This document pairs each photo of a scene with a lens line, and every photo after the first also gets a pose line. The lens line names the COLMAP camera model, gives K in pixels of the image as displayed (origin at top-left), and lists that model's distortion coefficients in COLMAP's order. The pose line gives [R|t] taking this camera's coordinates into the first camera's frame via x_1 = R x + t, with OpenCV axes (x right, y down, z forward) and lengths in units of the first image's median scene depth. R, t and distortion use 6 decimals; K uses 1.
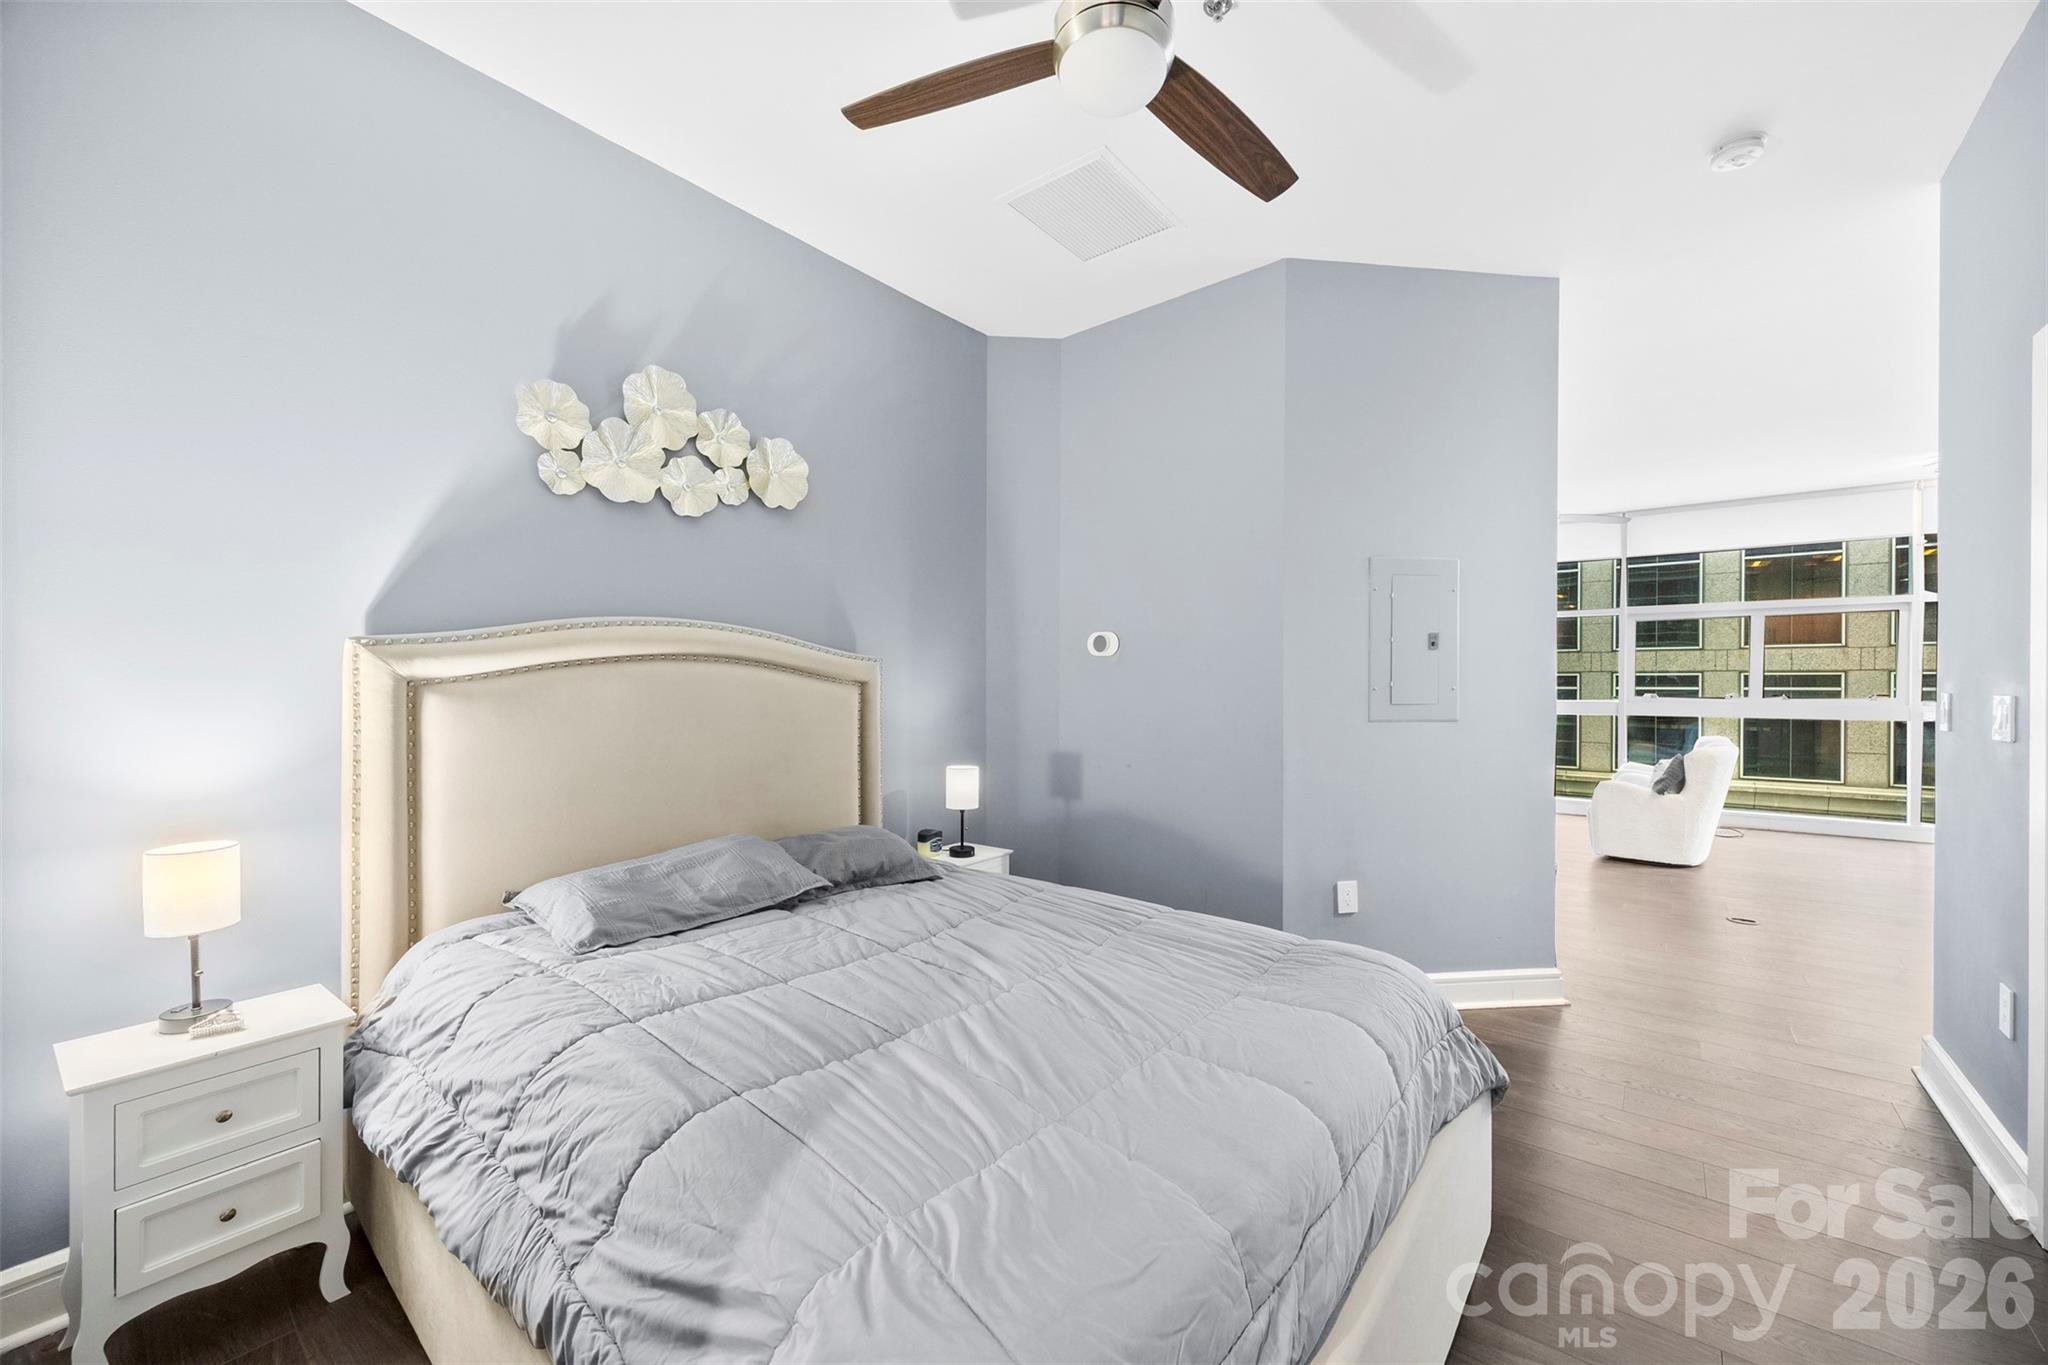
lens RADIAL K [[787.3, 0, 1024.0], [0, 787.3, 682.5], [0, 0, 1]] dist [0.000935, 0.000070]
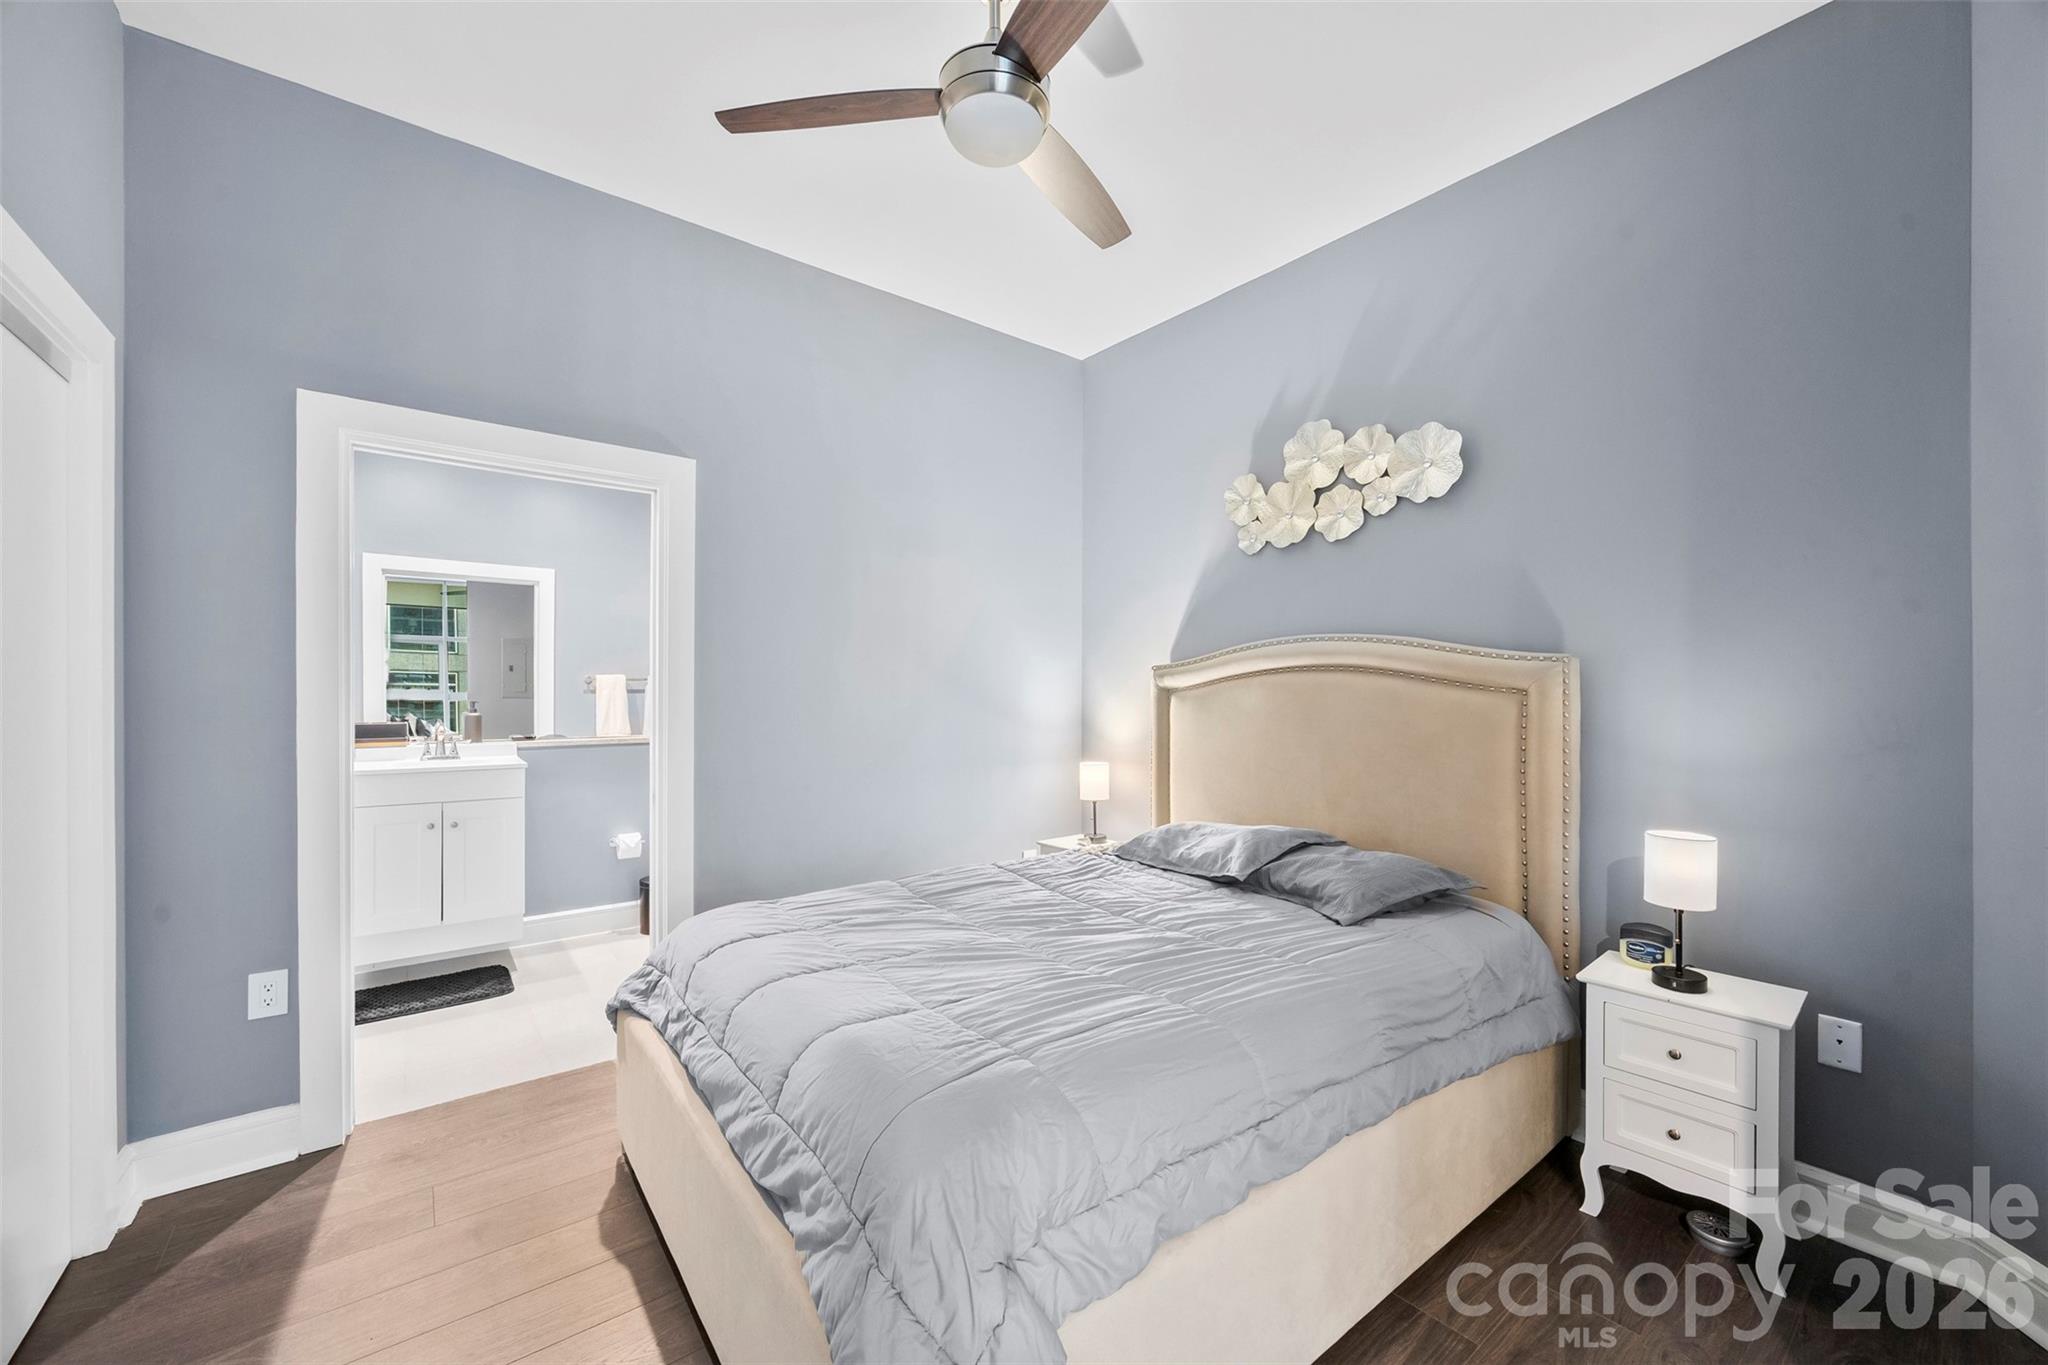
lens RADIAL K [[783.8, 0, 1025.9], [0, 783.8, 691.1], [0, 0, 1]] dist [0.000444, 0.000028]
pose [[-0.223459, -0.002110, -0.974711, 0.765587], [-0.004663, 0.999989, -0.001096, 0.003118], [0.974702, 0.004300, -0.223466, 0.846742]]
